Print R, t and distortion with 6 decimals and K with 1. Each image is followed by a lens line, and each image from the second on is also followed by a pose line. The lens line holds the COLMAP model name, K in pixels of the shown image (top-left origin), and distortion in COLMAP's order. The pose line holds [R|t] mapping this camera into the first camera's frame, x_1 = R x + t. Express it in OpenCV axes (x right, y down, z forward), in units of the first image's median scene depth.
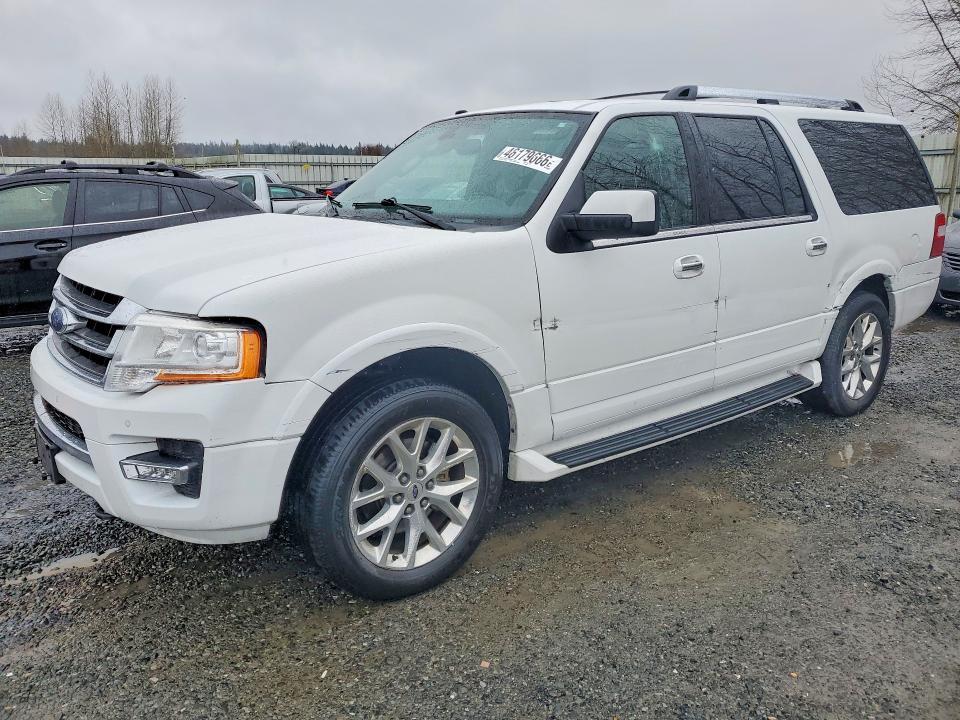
lens RADIAL K [[751.9, 0, 480.0], [0, 751.9, 360.0], [0, 0, 1]] dist [-0.004363, 0.013570]
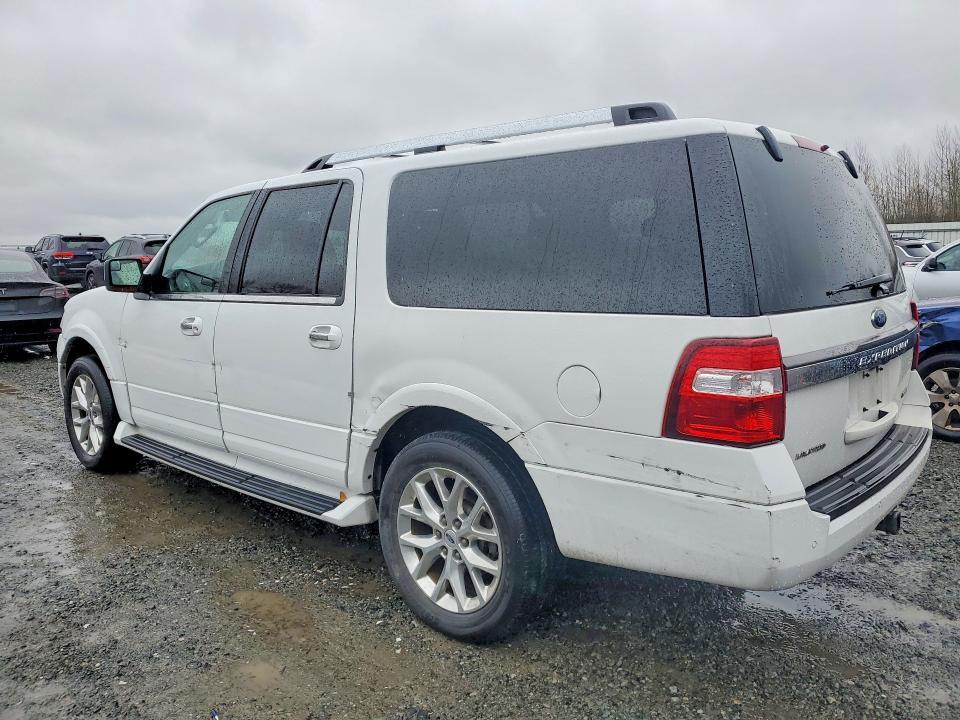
lens RADIAL K [[751.9, 0, 480.0], [0, 751.9, 360.0], [0, 0, 1]] dist [-0.004363, 0.013570]
pose [[0.182587, 0.132514, -0.974219, 1.185973], [-0.244037, 0.965976, 0.085655, -0.222467], [0.952422, 0.222106, 0.208713, 0.940963]]
